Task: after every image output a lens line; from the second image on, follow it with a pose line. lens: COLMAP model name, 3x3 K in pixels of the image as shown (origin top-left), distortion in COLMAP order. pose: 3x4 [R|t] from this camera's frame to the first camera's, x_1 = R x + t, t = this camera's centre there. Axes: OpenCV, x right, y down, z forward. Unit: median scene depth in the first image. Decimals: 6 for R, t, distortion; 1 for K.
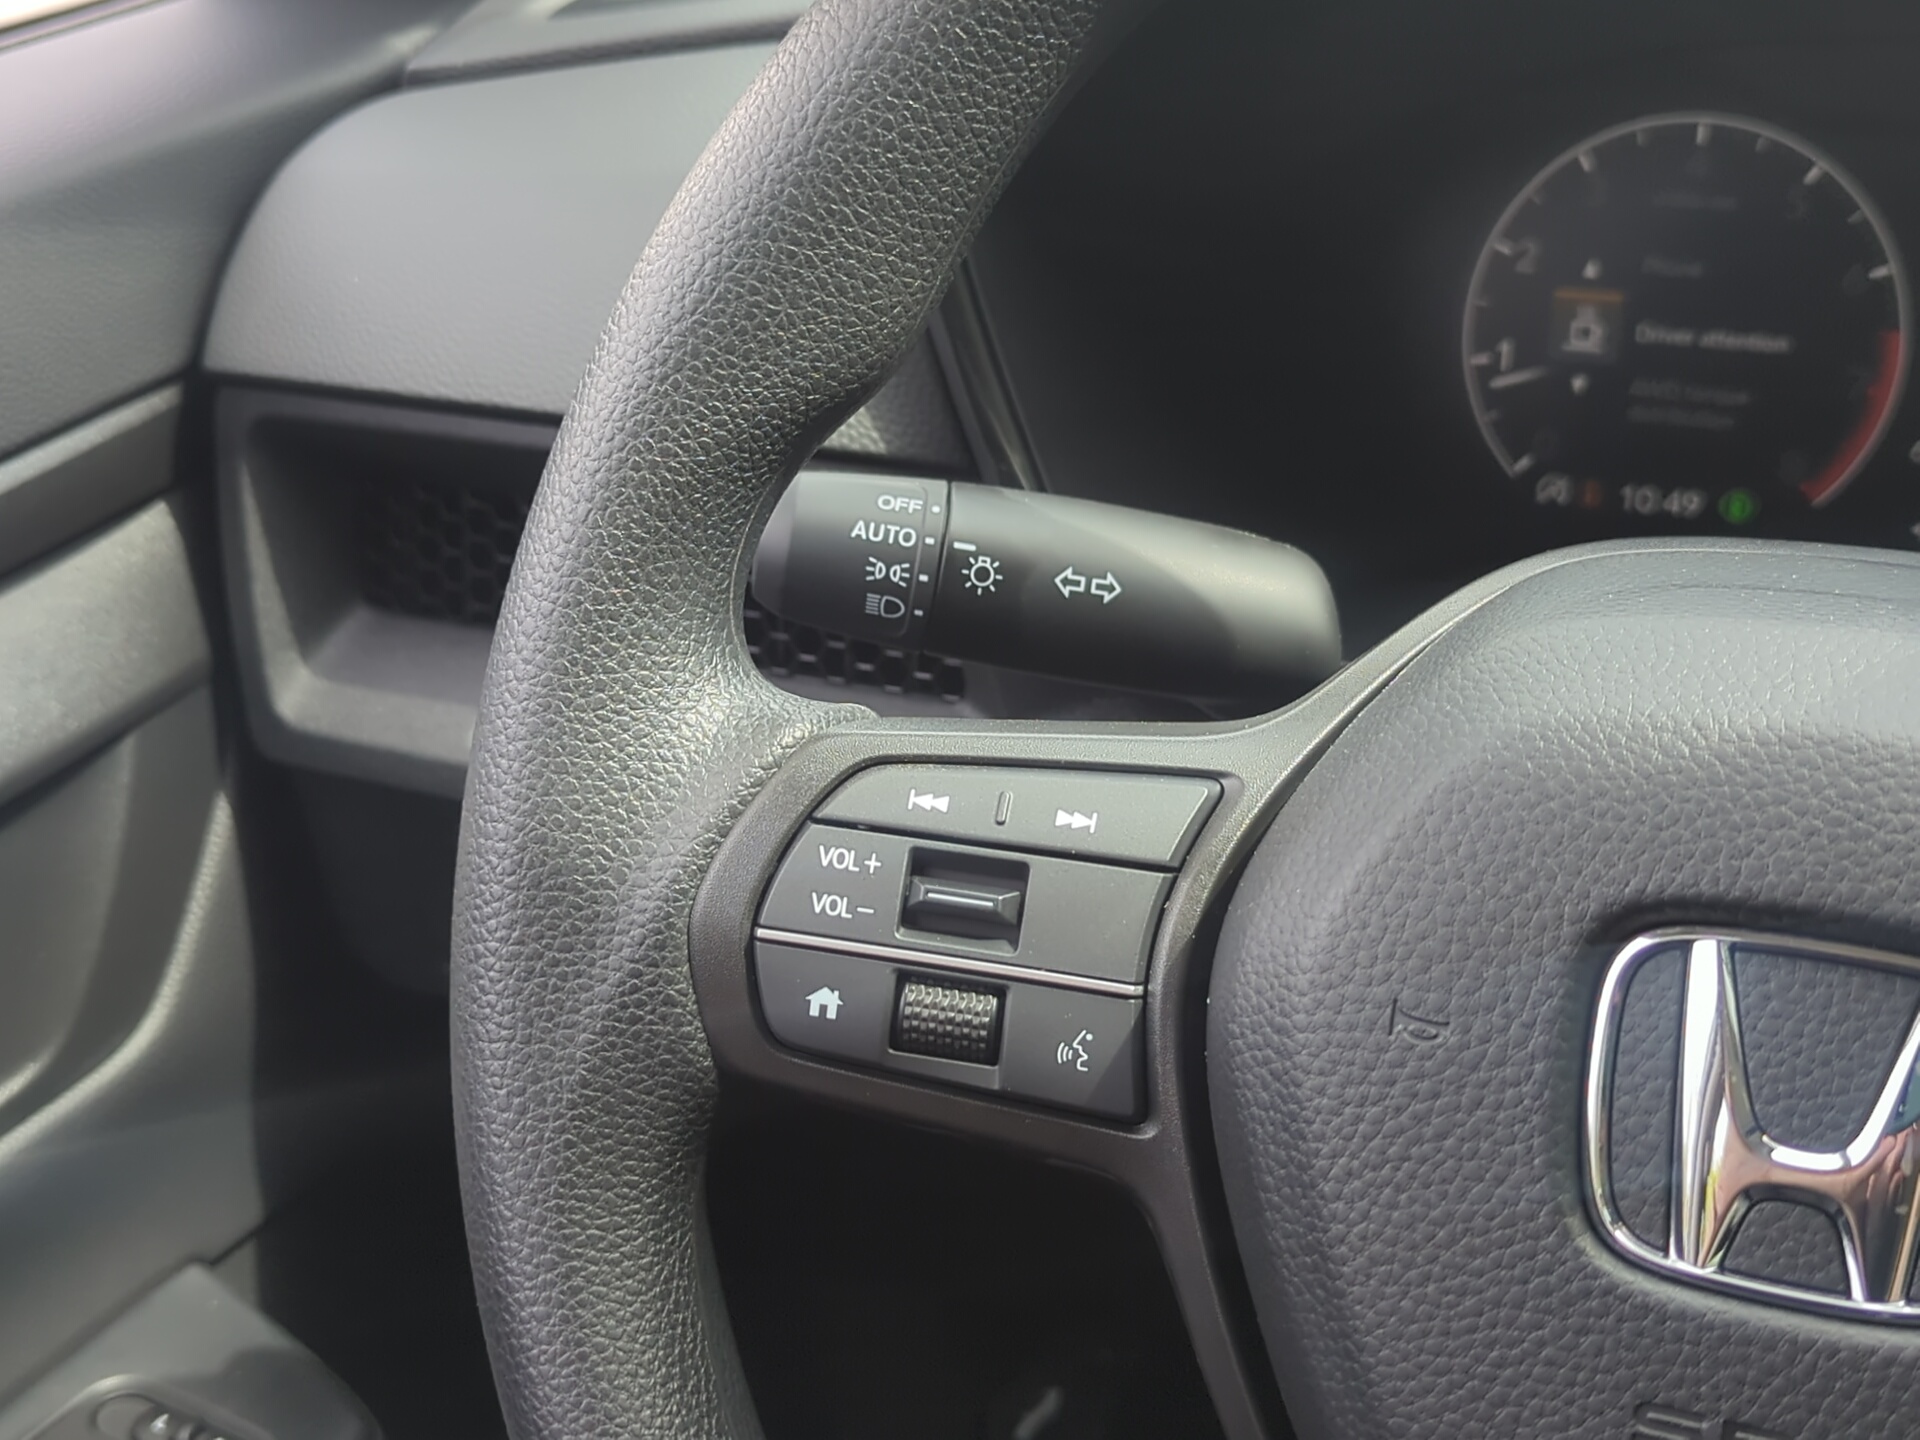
lens RADIAL K [[2859.2, 0, 980.3], [0, 2859.2, 685.9], [0, 0, 1]] dist [0.028407, 0.000000]
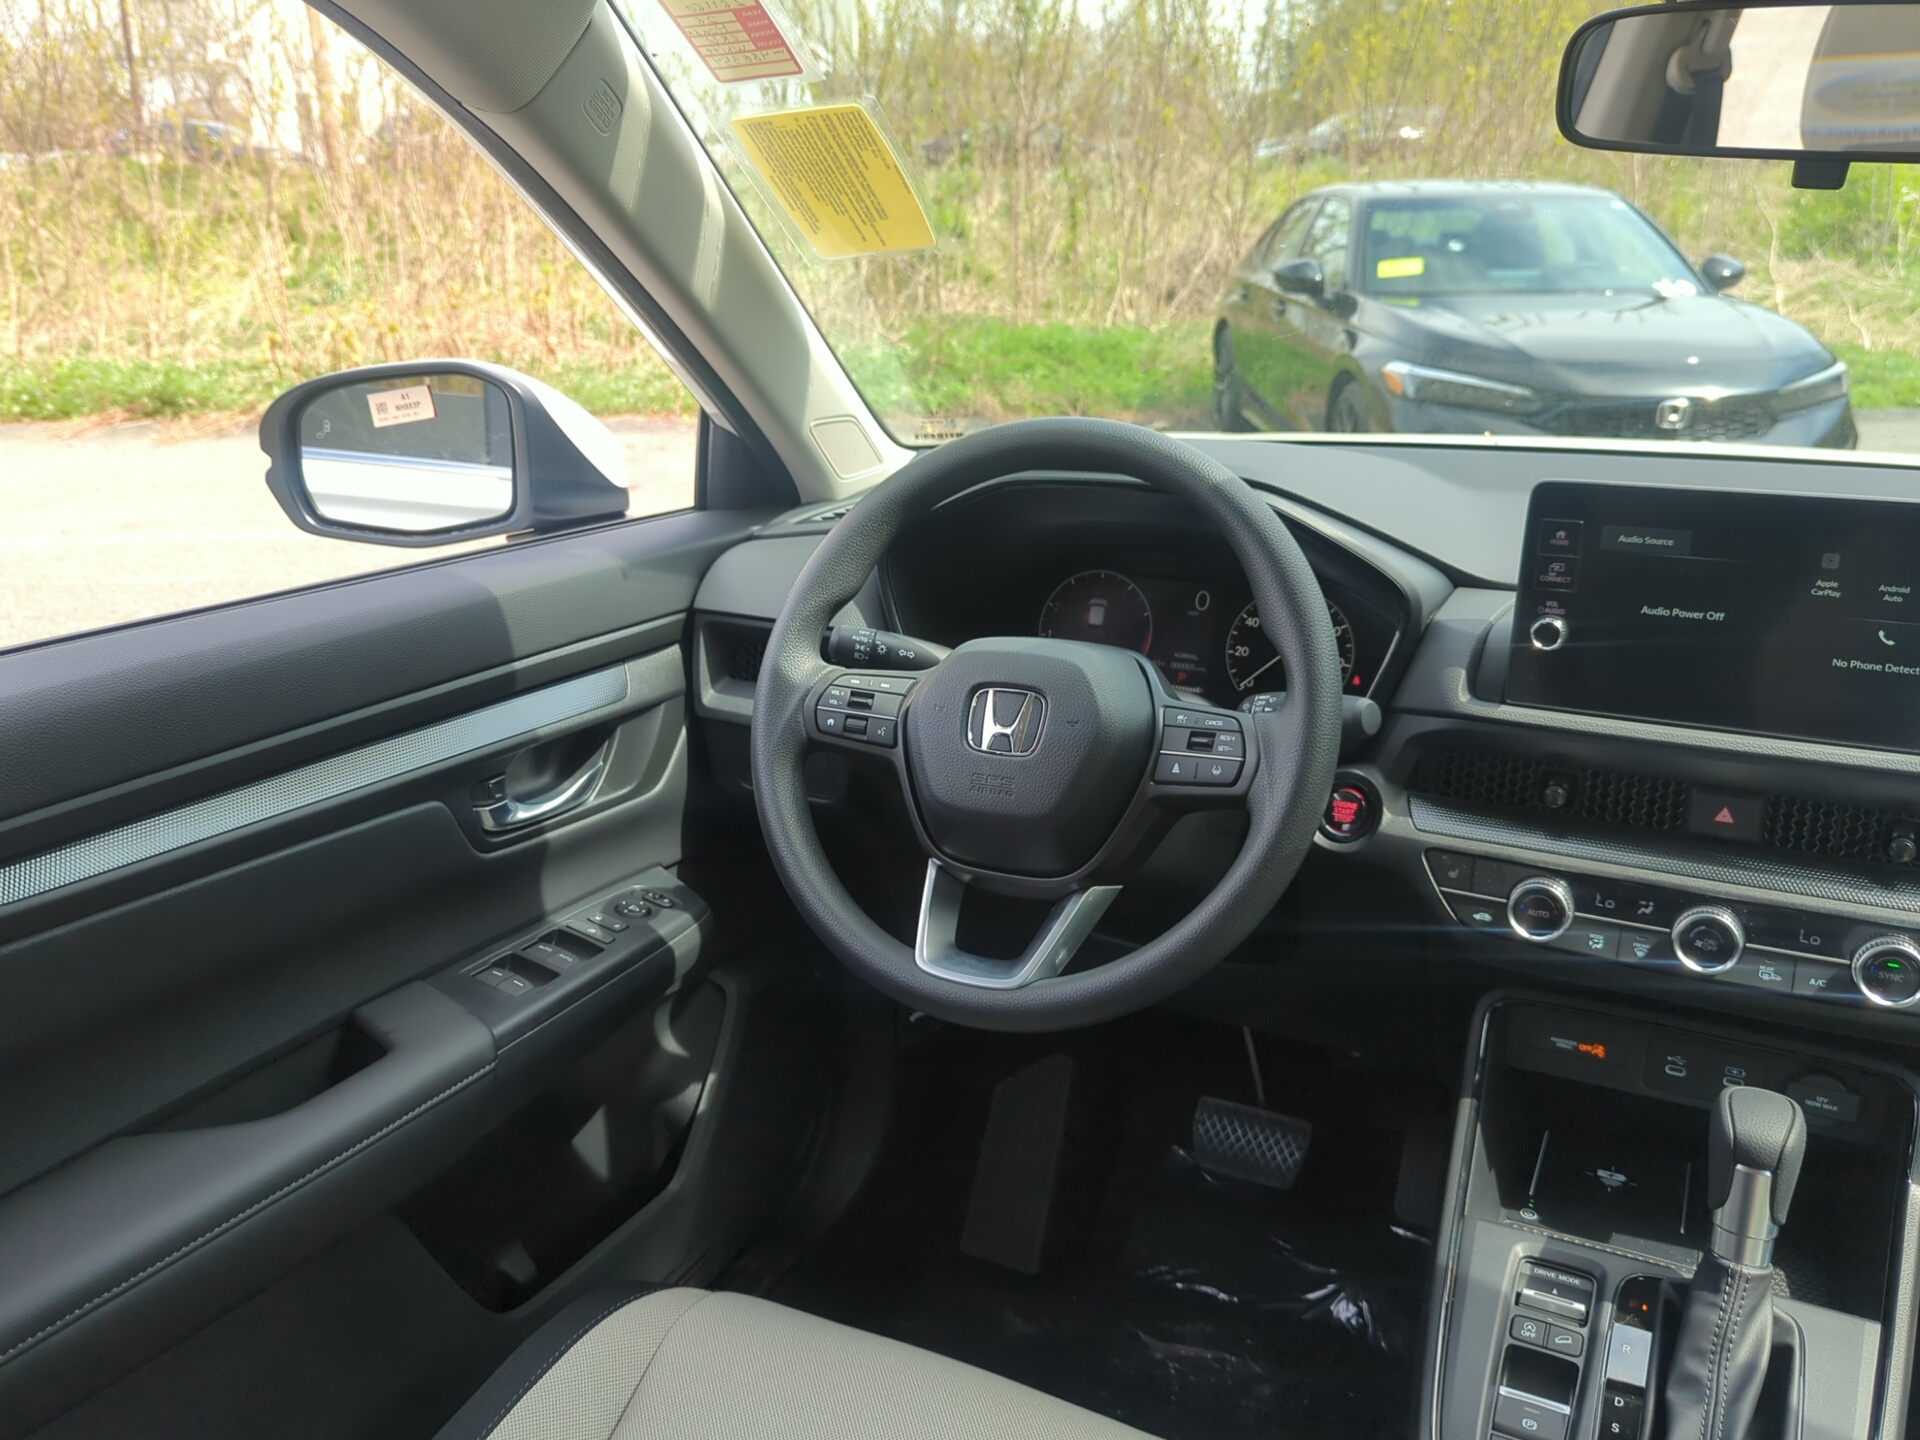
lens RADIAL K [[1552.4, 0, 979.7], [0, 1552.4, 695.6], [0, 0, 1]] dist [0.056757, -0.047621]
pose [[0.997341, 0.066306, -0.030245, 0.166607], [-0.070282, 0.984863, -0.158447, 0.289795], [0.019282, 0.160151, 0.986904, -0.953569]]
